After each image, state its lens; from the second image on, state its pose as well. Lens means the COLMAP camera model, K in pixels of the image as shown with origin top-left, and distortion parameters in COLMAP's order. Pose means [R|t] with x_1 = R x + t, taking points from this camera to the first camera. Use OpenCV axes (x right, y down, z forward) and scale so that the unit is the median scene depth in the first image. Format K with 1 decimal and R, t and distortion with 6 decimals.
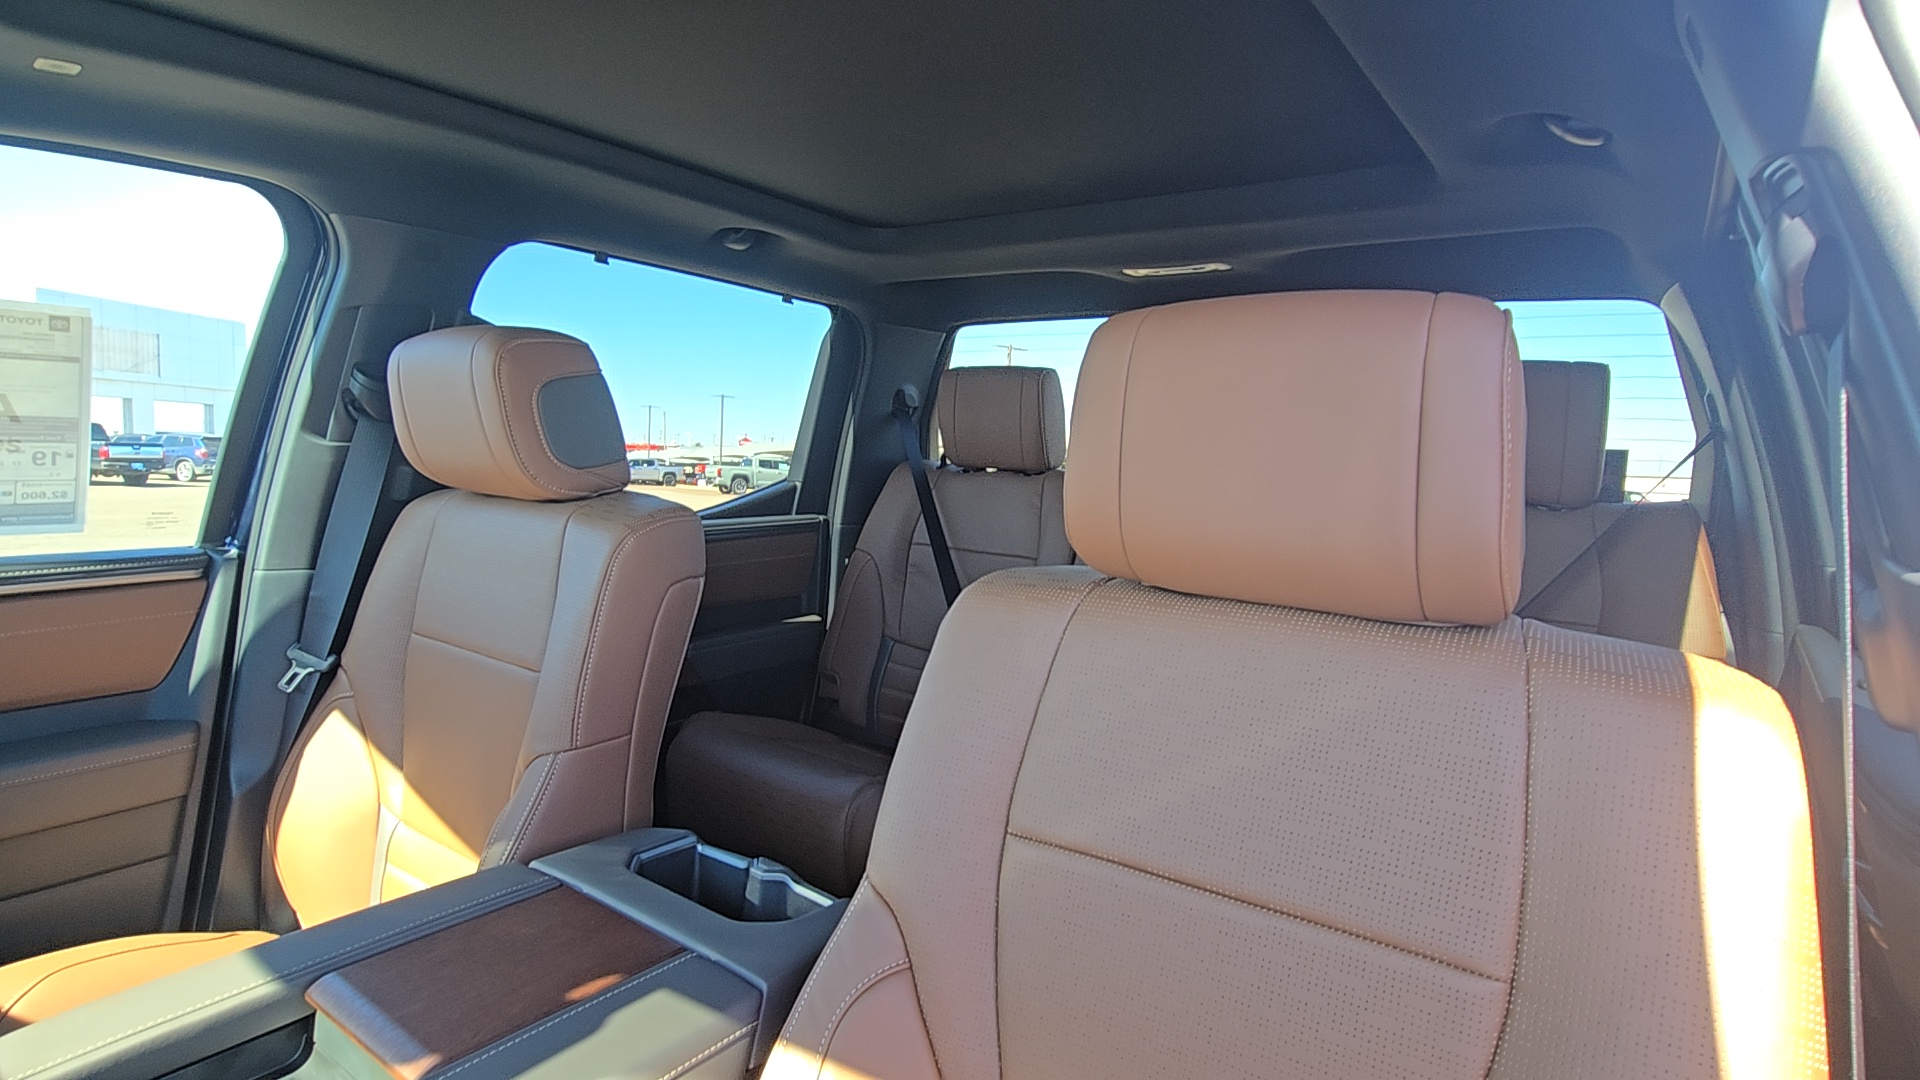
lens RADIAL K [[967.3, 0, 979.5], [0, 967.3, 549.1], [0, 0, 1]] dist [-0.001980, -0.000920]
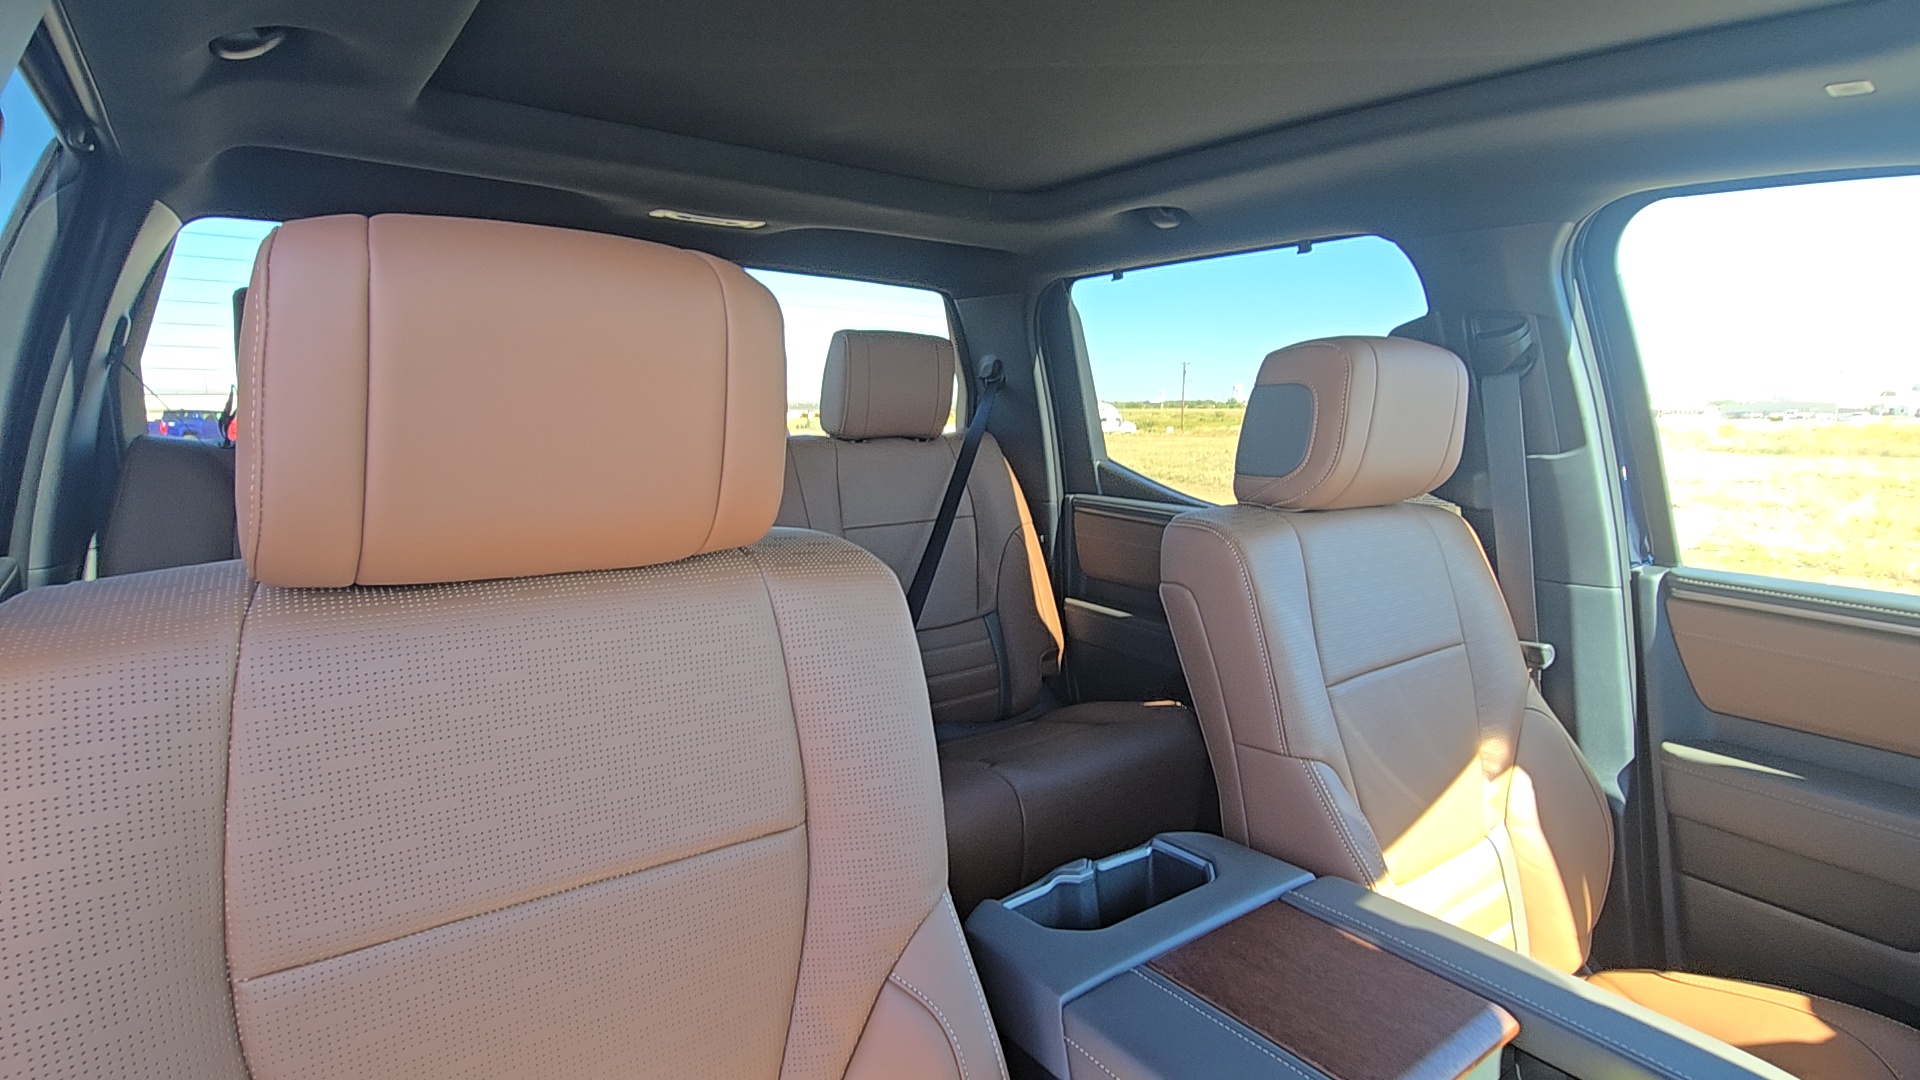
lens RADIAL K [[967.3, 0, 979.5], [0, 967.3, 549.1], [0, 0, 1]] dist [-0.001980, -0.000920]
pose [[0.300607, -0.176200, 0.937331, -0.653664], [0.104500, 0.982954, 0.151263, -0.084770], [-0.948006, 0.052480, 0.313895, 0.456730]]
